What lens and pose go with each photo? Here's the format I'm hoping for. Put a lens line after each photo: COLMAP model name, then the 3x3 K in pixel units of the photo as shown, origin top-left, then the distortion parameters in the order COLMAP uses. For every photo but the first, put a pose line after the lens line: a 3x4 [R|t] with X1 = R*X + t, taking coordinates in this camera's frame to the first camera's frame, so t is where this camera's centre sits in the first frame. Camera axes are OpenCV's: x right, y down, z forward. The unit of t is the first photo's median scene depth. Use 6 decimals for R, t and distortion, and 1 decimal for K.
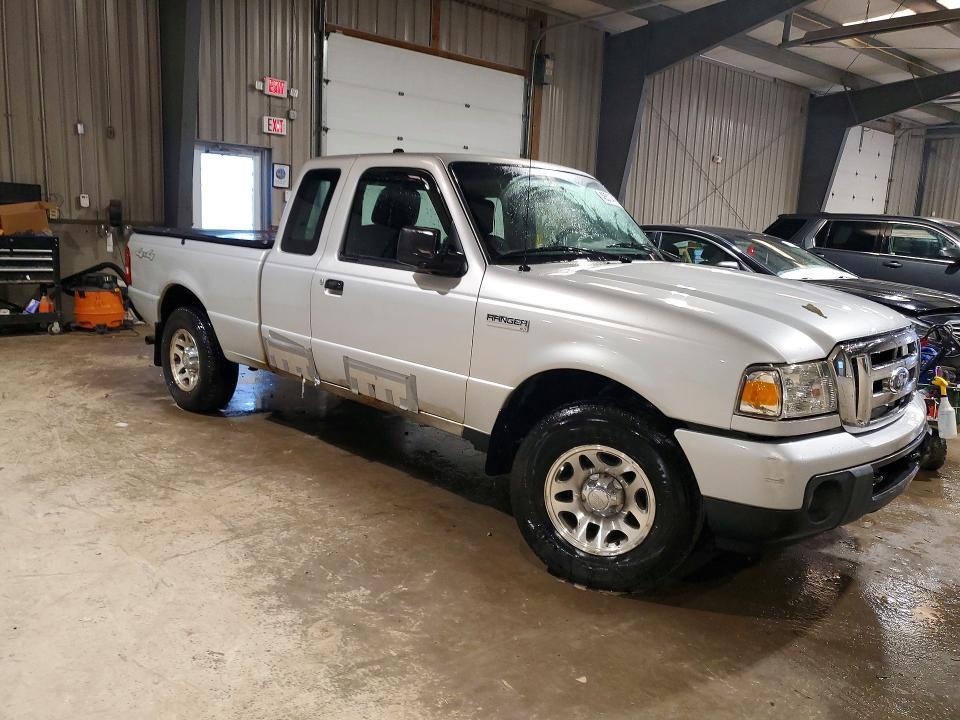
lens RADIAL K [[753.1, 0, 480.0], [0, 753.1, 360.0], [0, 0, 1]] dist [0.001604, 0.004588]
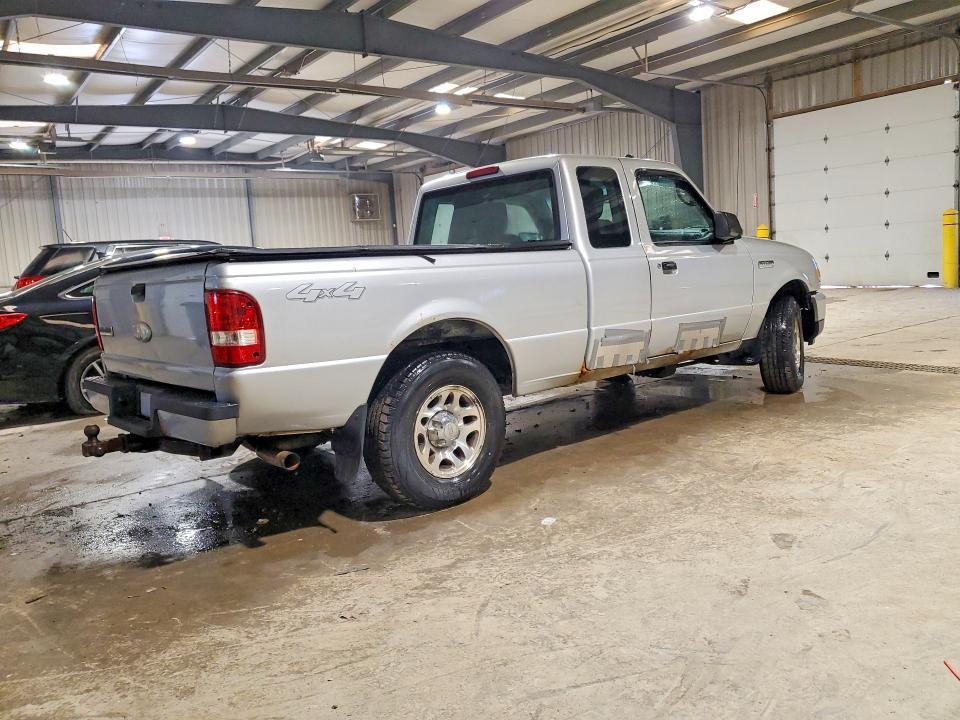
lens RADIAL K [[753.1, 0, 480.0], [0, 753.1, 360.0], [0, 0, 1]] dist [0.001604, 0.004588]
pose [[0.077636, -0.188018, 0.979092, -1.269686], [0.235637, 0.957693, 0.165224, -0.204250], [-0.968735, 0.217883, 0.118656, 1.078669]]
